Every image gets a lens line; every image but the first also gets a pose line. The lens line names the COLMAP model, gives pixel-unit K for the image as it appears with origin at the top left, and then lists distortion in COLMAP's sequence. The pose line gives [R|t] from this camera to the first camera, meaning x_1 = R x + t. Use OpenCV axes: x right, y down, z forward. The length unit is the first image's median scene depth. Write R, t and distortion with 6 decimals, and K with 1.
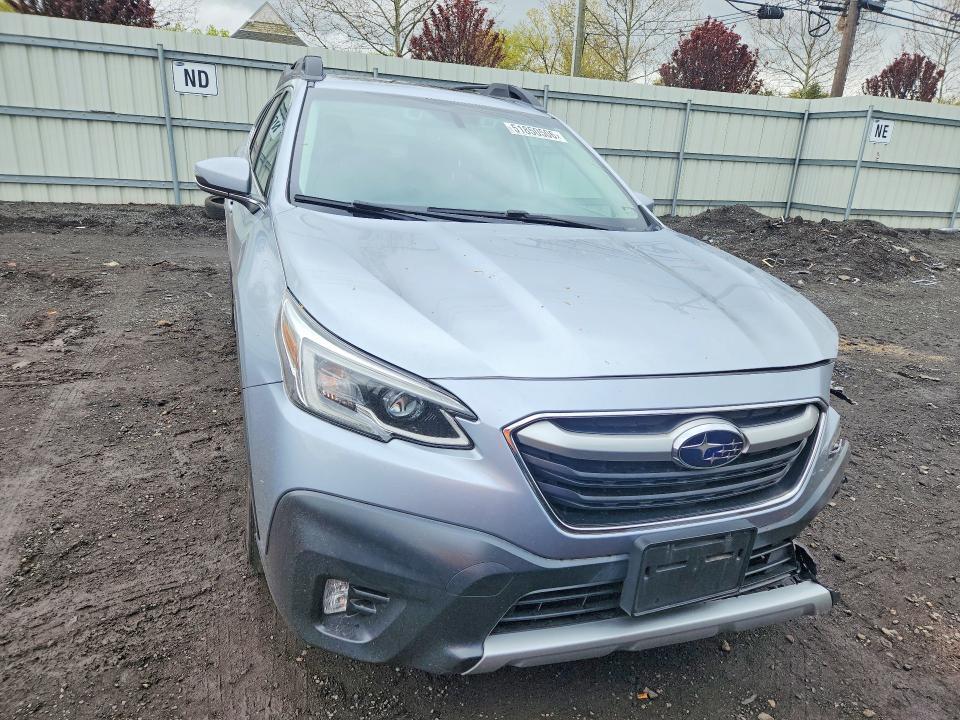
lens RADIAL K [[666.5, 0, 480.0], [0, 666.5, 360.0], [0, 0, 1]] dist [0.130279, -0.078355]
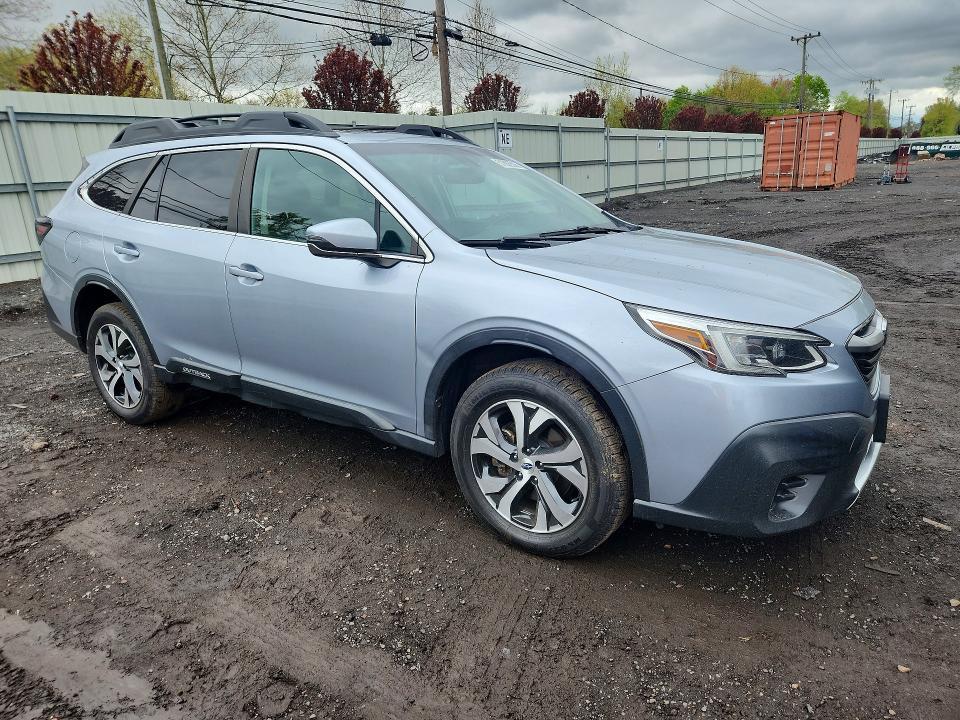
lens RADIAL K [[691.5, 0, 480.0], [0, 691.5, 360.0], [0, 0, 1]] dist [0.151795, -0.110817]
pose [[0.822018, -0.253860, 0.509747, -0.184399], [0.272303, 0.961394, 0.039669, -0.018419], [-0.500138, 0.106197, 0.859409, 0.009938]]
